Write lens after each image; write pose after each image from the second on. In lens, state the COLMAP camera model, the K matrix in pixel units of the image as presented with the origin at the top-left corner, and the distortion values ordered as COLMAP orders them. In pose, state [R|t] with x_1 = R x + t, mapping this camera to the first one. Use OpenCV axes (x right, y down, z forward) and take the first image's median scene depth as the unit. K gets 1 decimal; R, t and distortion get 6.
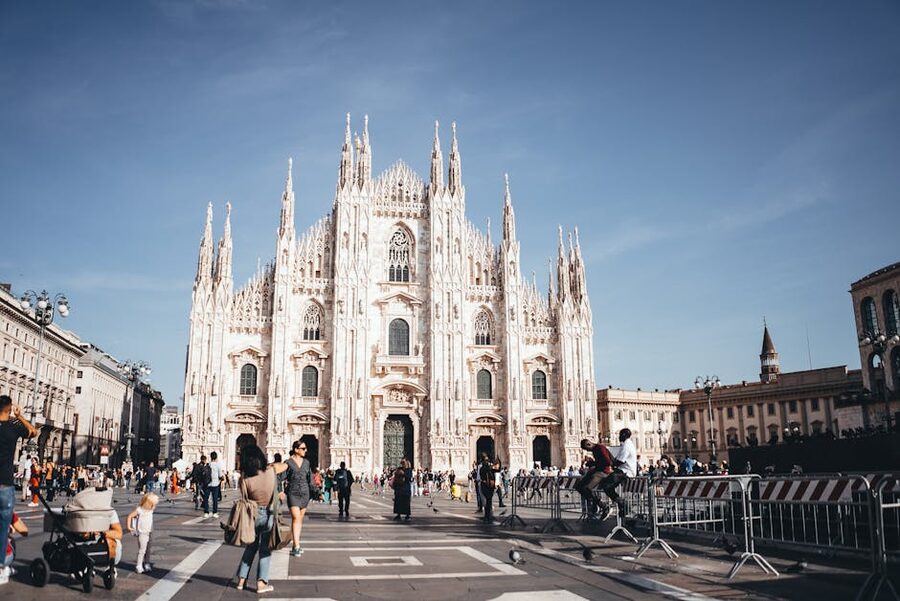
lens RADIAL K [[732.6, 0, 447.6], [0, 732.6, 280.8], [0, 0, 1]] dist [-0.165517, -0.000222]
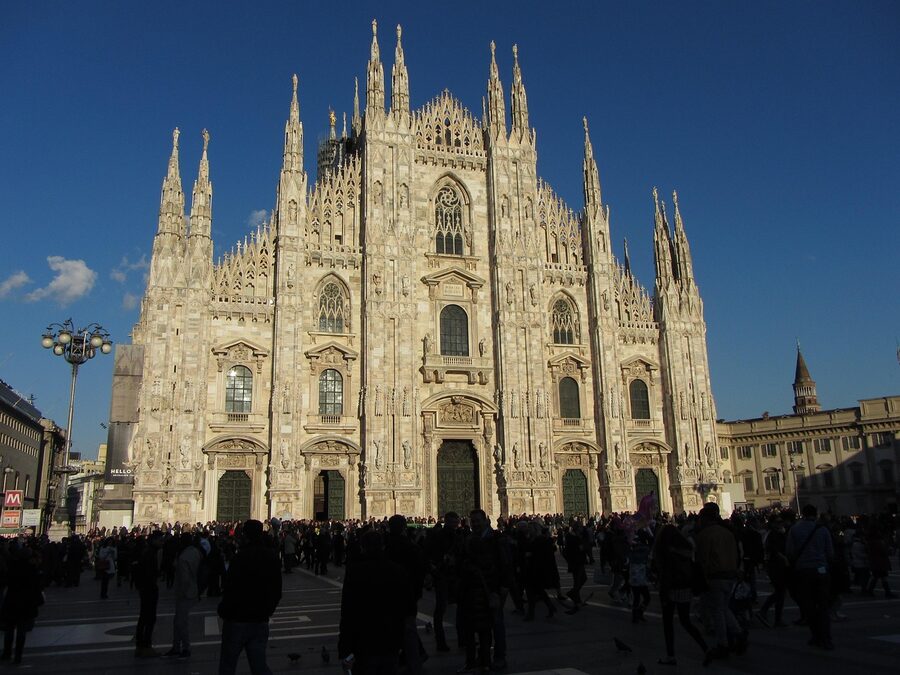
lens RADIAL K [[754.4, 0, 451.4], [0, 754.4, 326.0], [0, 0, 1]] dist [-0.004193, -0.003454]
pose [[0.994175, 0.009596, 0.107352, -0.148149], [-0.010234, 0.999933, 0.005401, 0.068911], [-0.107293, -0.006468, 0.994206, 0.272119]]
